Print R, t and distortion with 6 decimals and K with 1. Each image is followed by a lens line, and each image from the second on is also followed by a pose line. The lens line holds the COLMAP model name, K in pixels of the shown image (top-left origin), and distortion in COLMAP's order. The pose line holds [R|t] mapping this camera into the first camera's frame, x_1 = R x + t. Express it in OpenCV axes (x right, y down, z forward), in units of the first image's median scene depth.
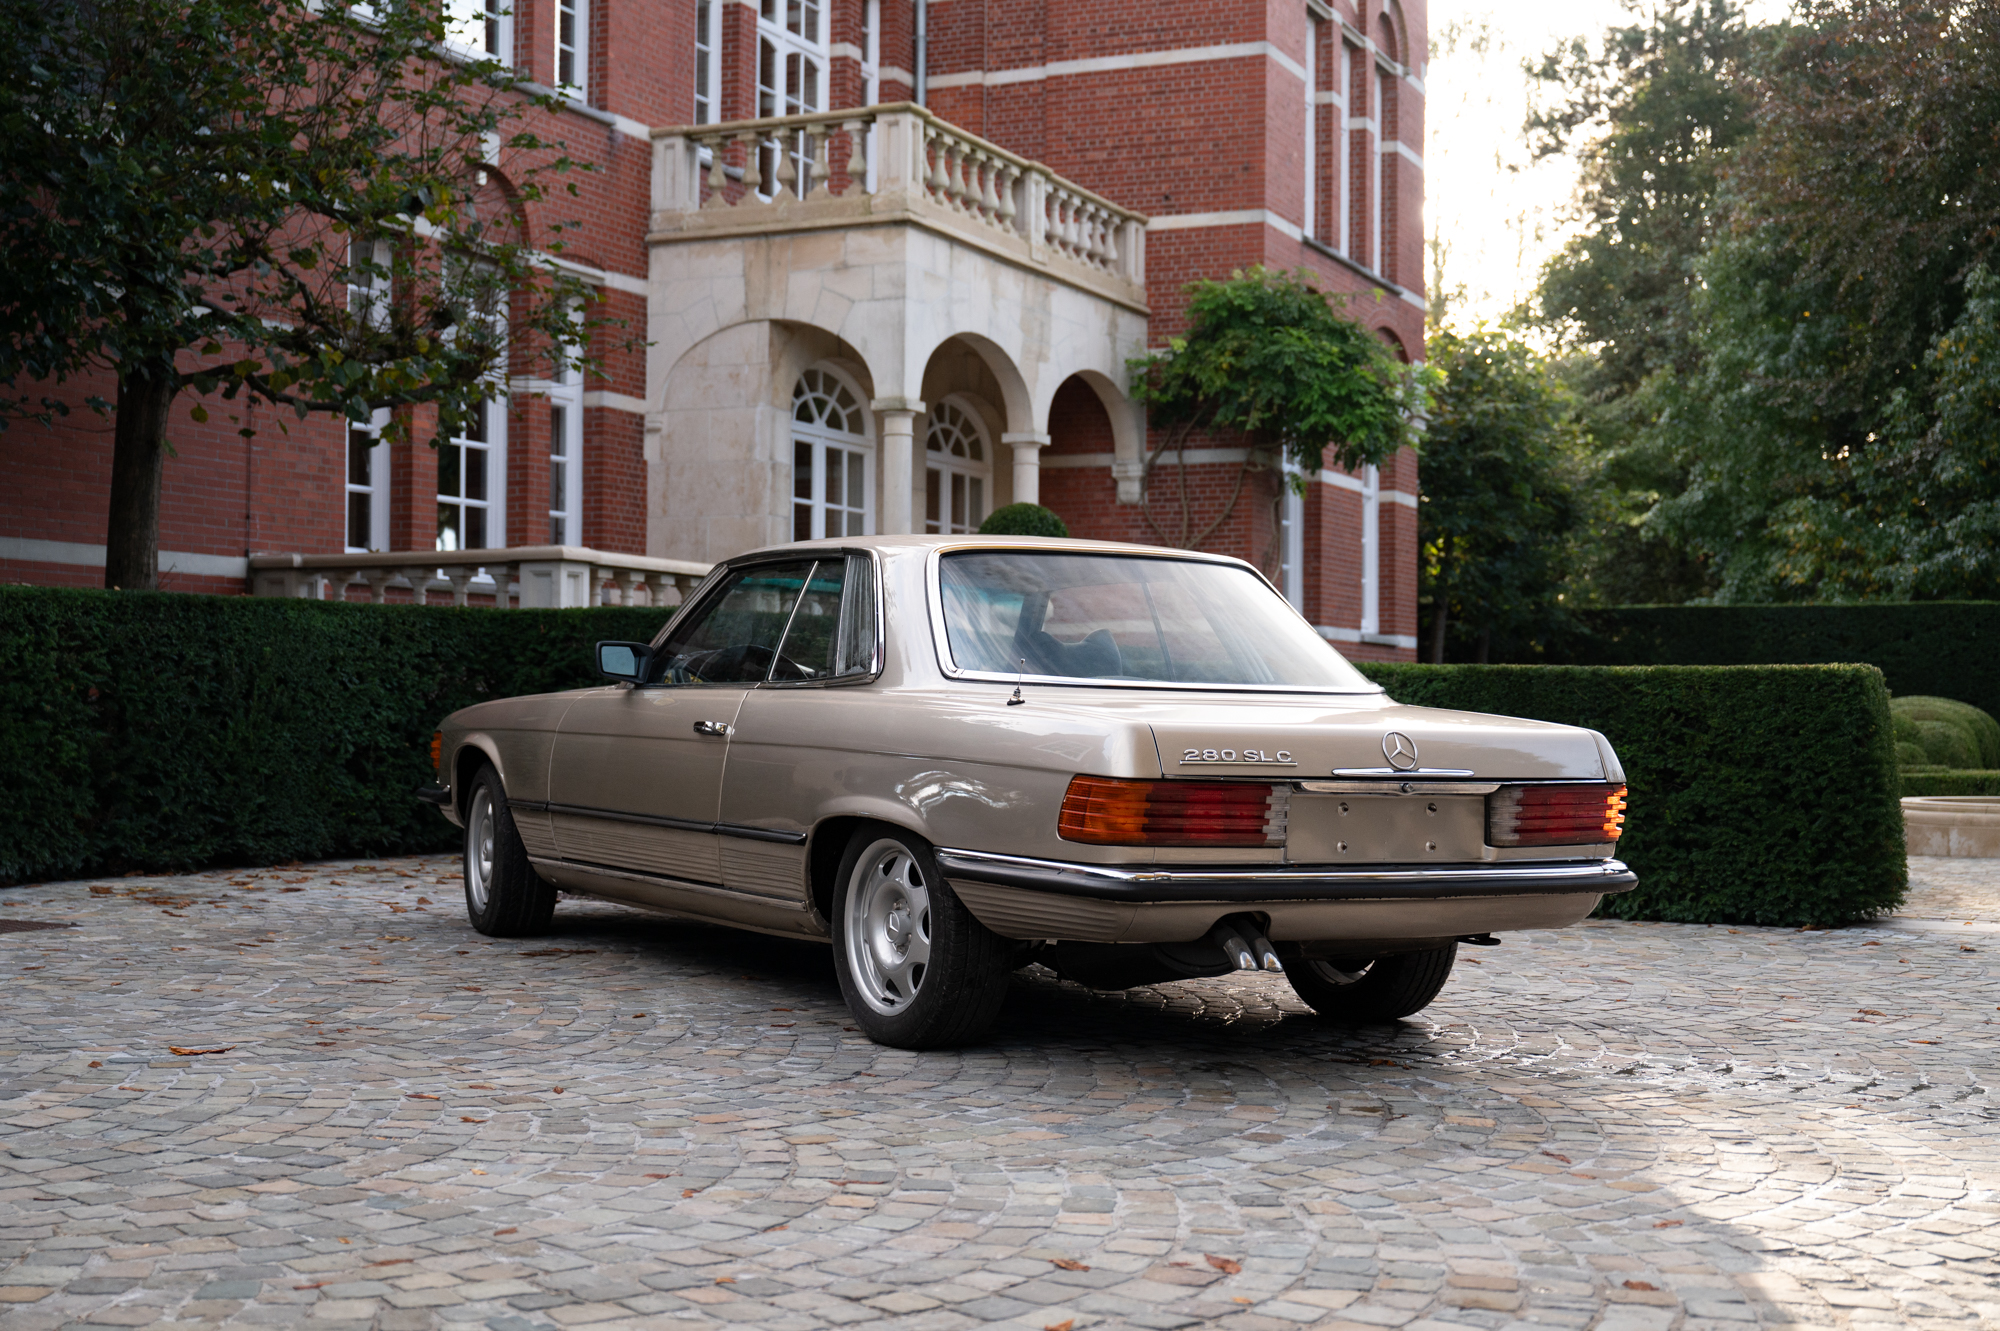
lens RADIAL K [[2566.3, 0, 1013.1], [0, 2566.3, 671.3], [0, 0, 1]] dist [-0.005717, 0.000000]
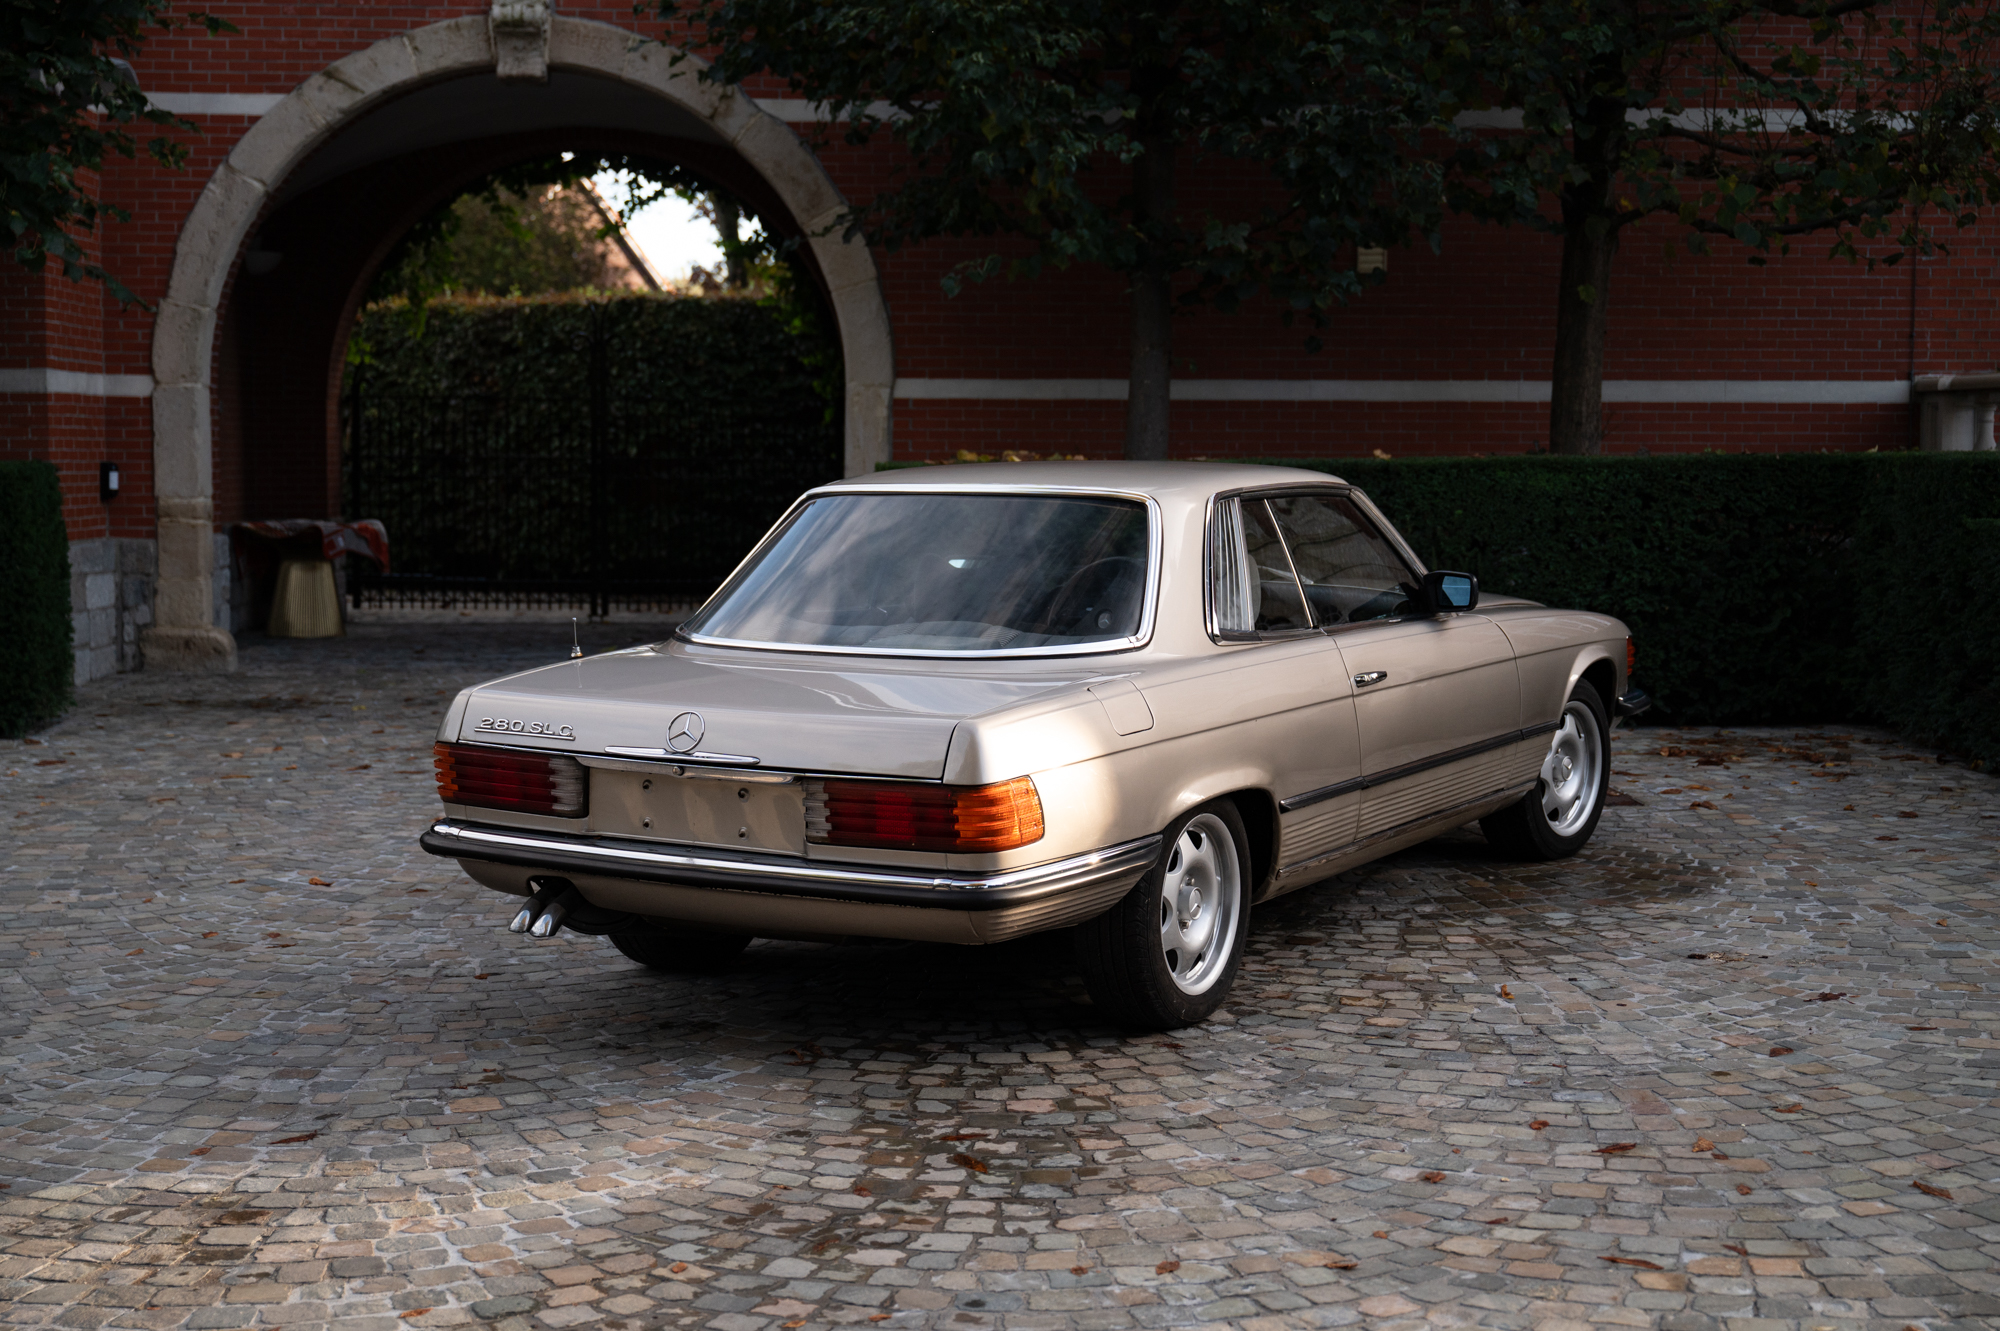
lens RADIAL K [[2854.8, 0, 985.4], [0, 2854.8, 674.9], [0, 0, 1]] dist [-0.019769, 0.000000]
pose [[0.473661, 0.061977, -0.878524, 0.346591], [0.020151, 0.996497, 0.081164, -0.022707], [0.880477, -0.056148, 0.470752, 0.180757]]
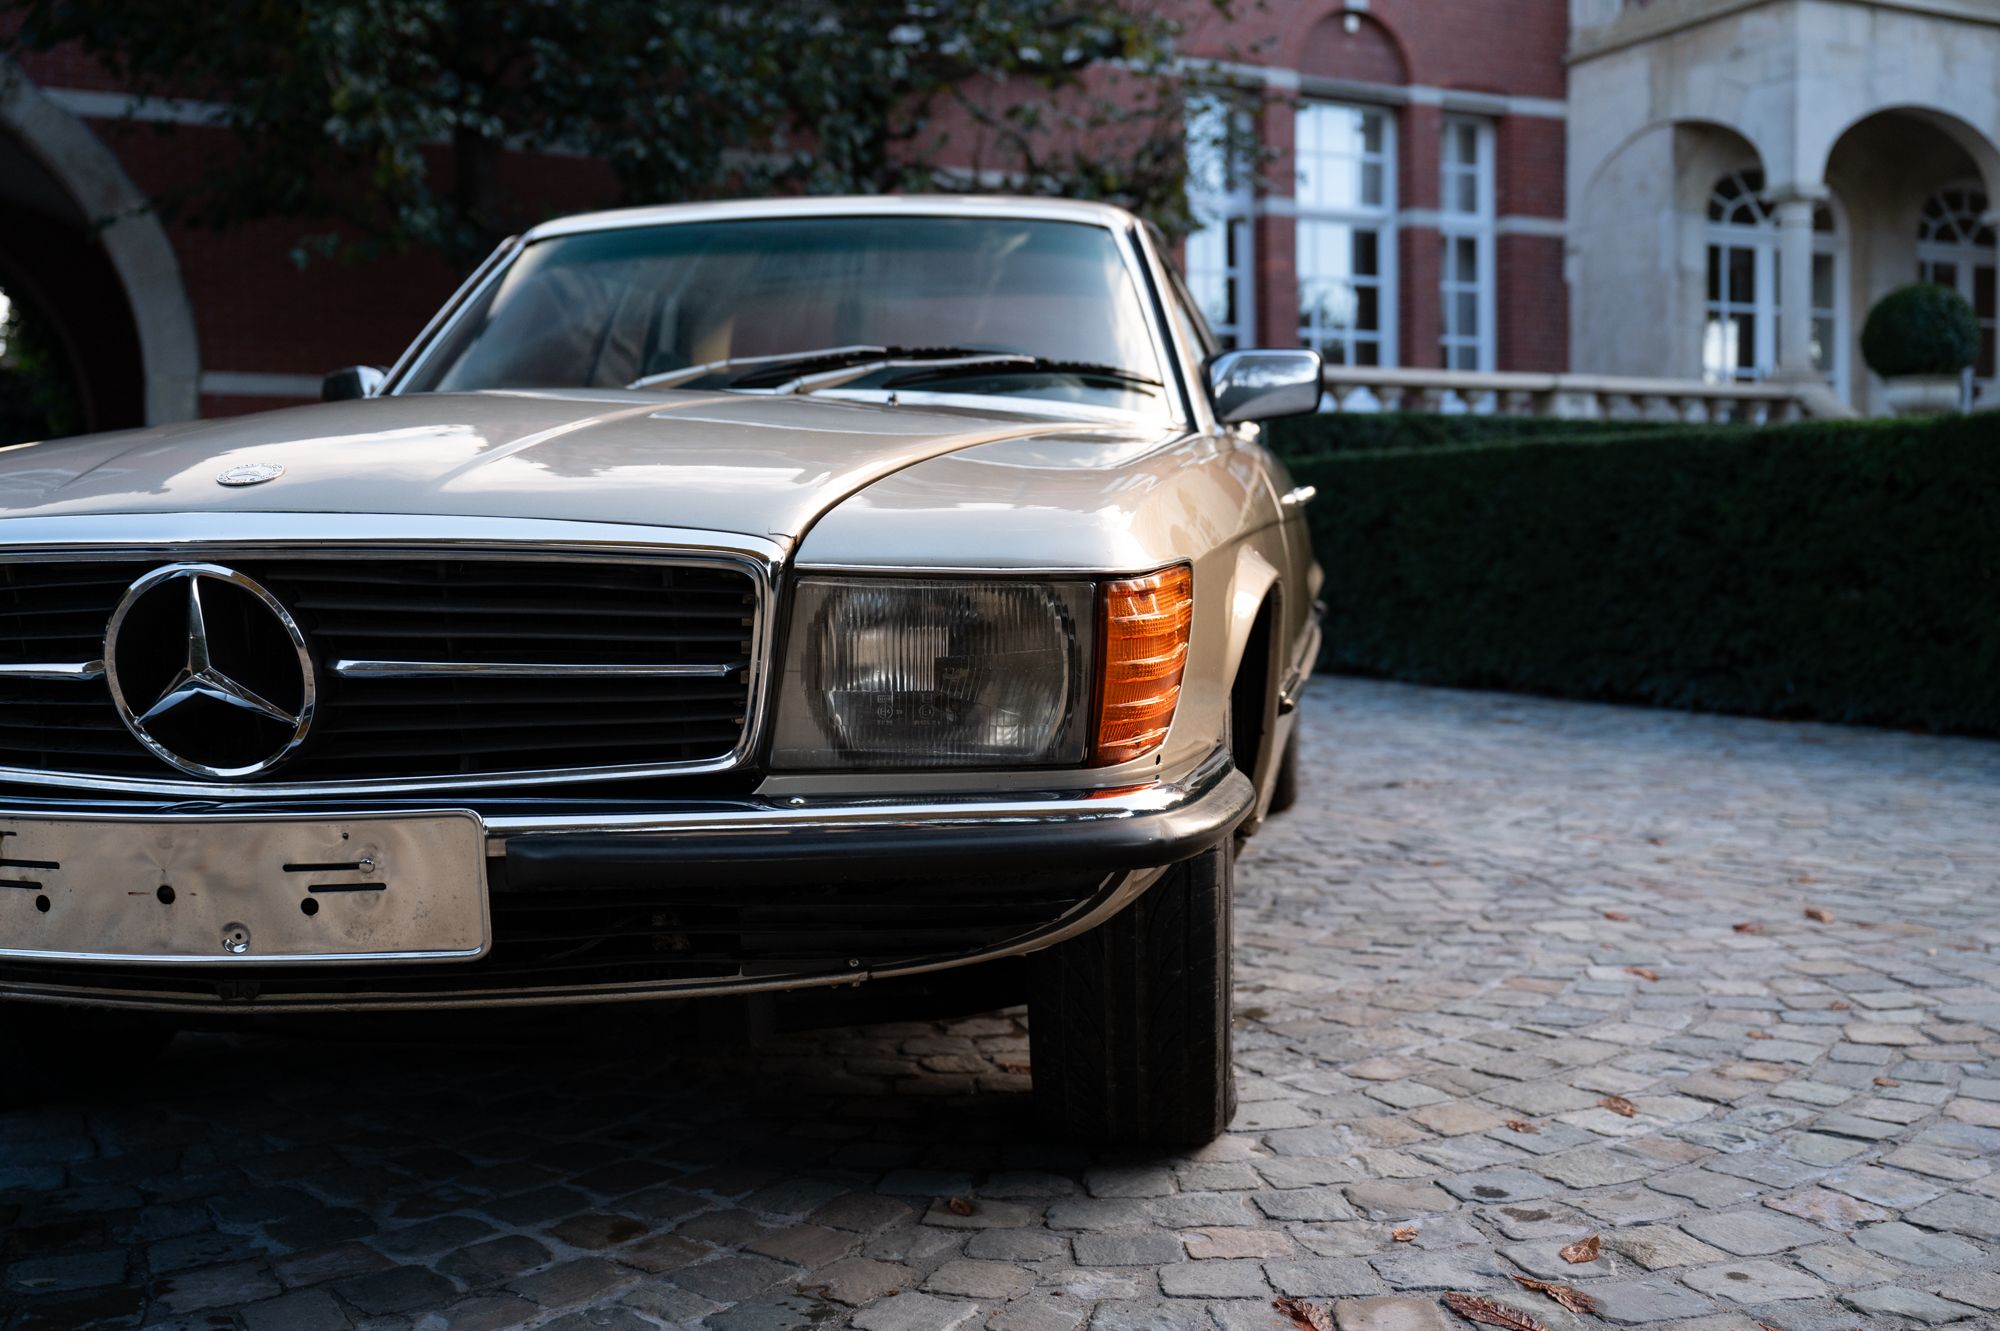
lens RADIAL K [[2115.1, 0, 1006.5], [0, 2115.1, 669.2], [0, 0, 1]] dist [0.000577, 0.000000]
pose [[0.798704, 0.008219, -0.601668, 0.183117], [0.033093, 0.997793, 0.057561, 0.015385], [0.600813, -0.065885, 0.796670, 0.188444]]
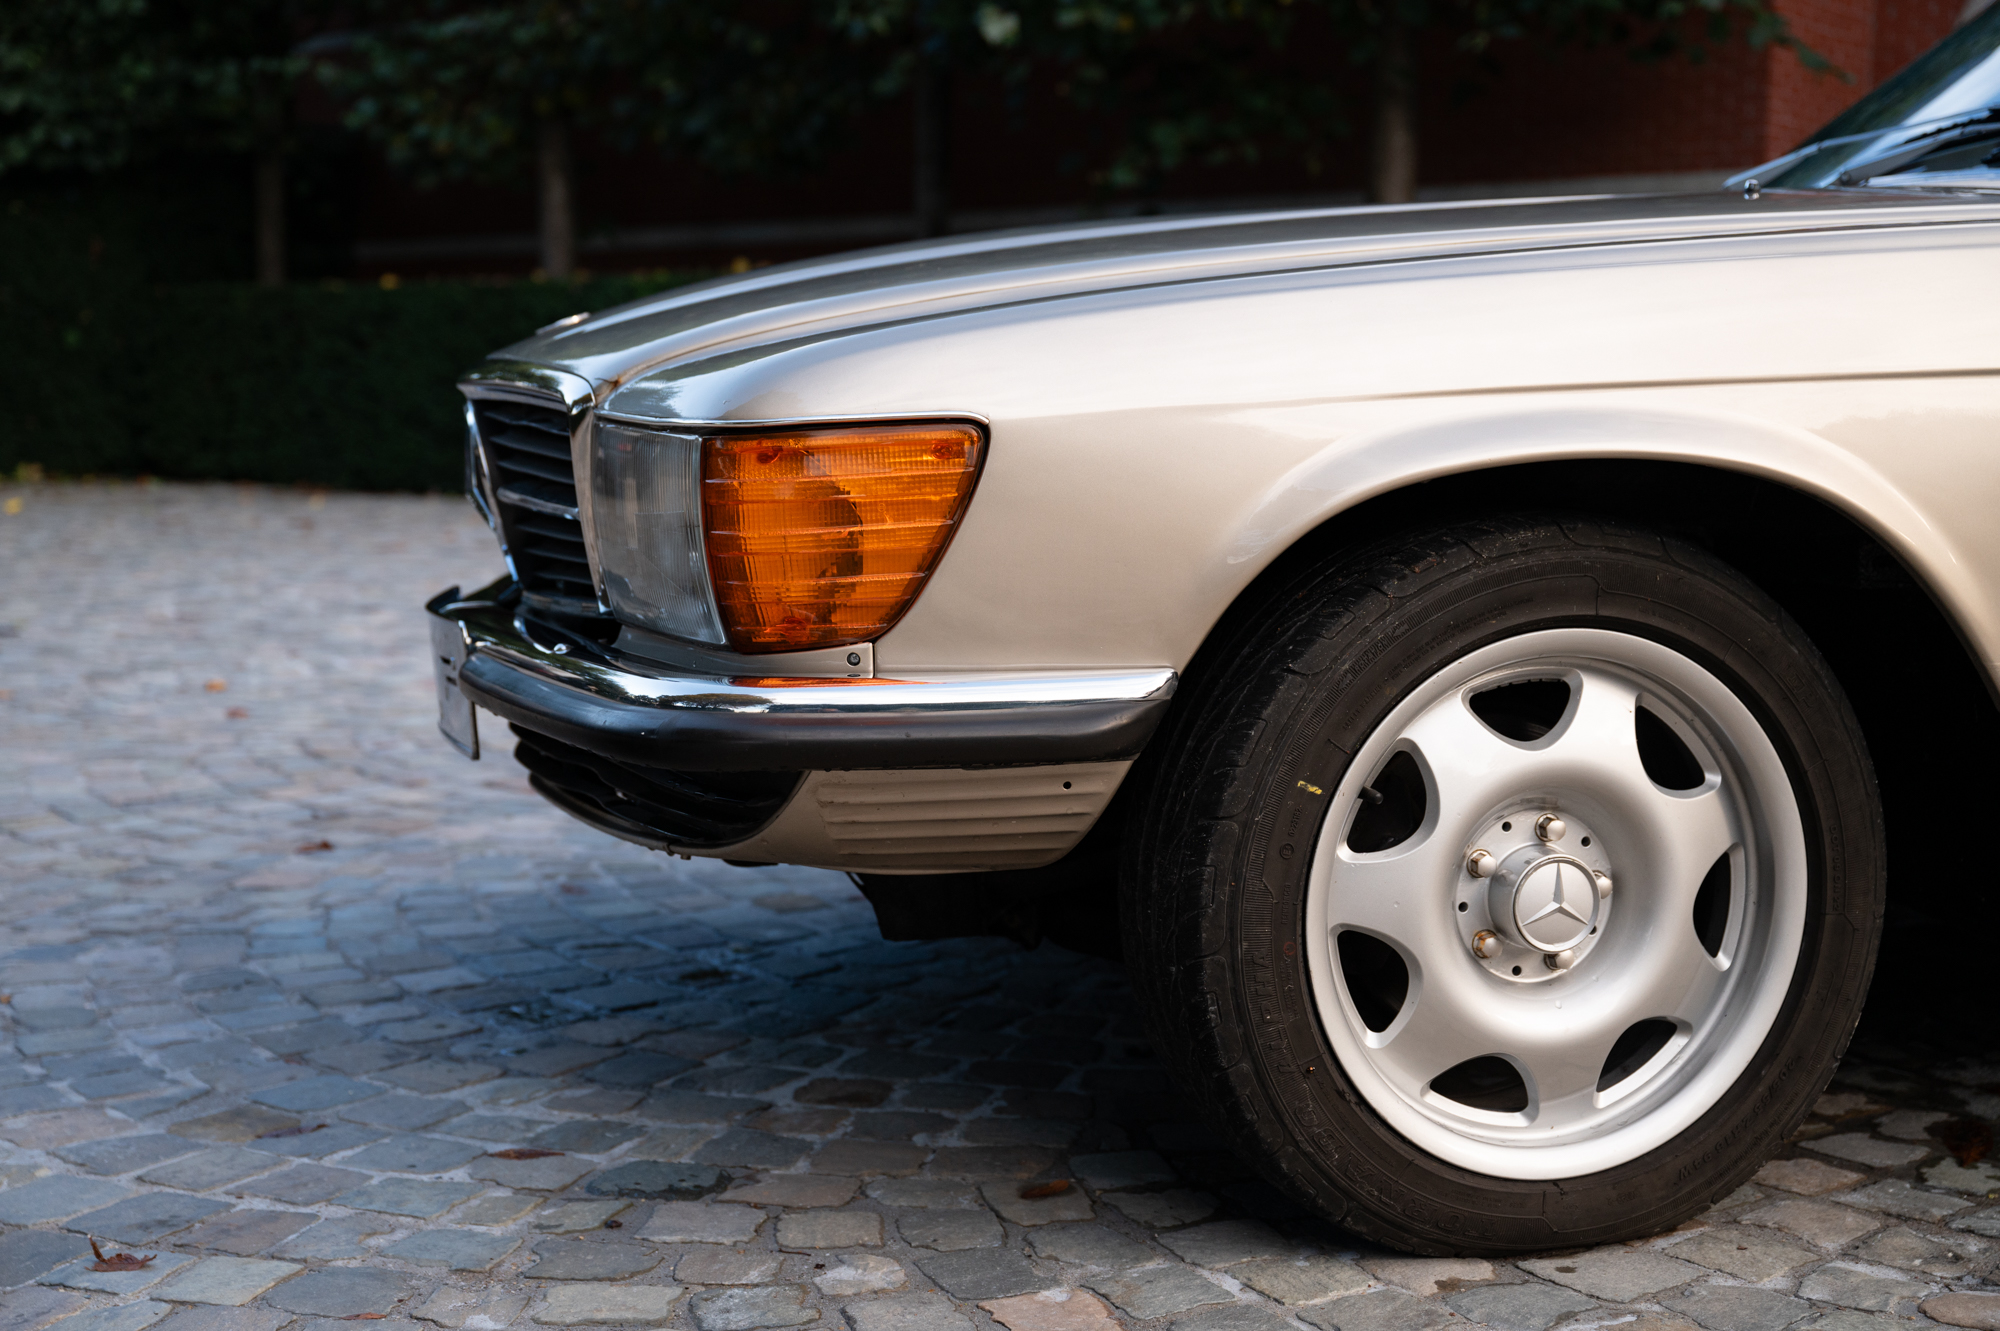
lens RADIAL K [[2563.5, 0, 996.5], [0, 2563.5, 666.3], [0, 0, 1]] dist [-0.005685, 0.000000]
pose [[-0.262119, 0.081060, -0.961625, 0.220919], [0.002938, 0.996528, 0.083201, 0.017641], [0.965031, 0.018984, -0.261447, 0.299147]]
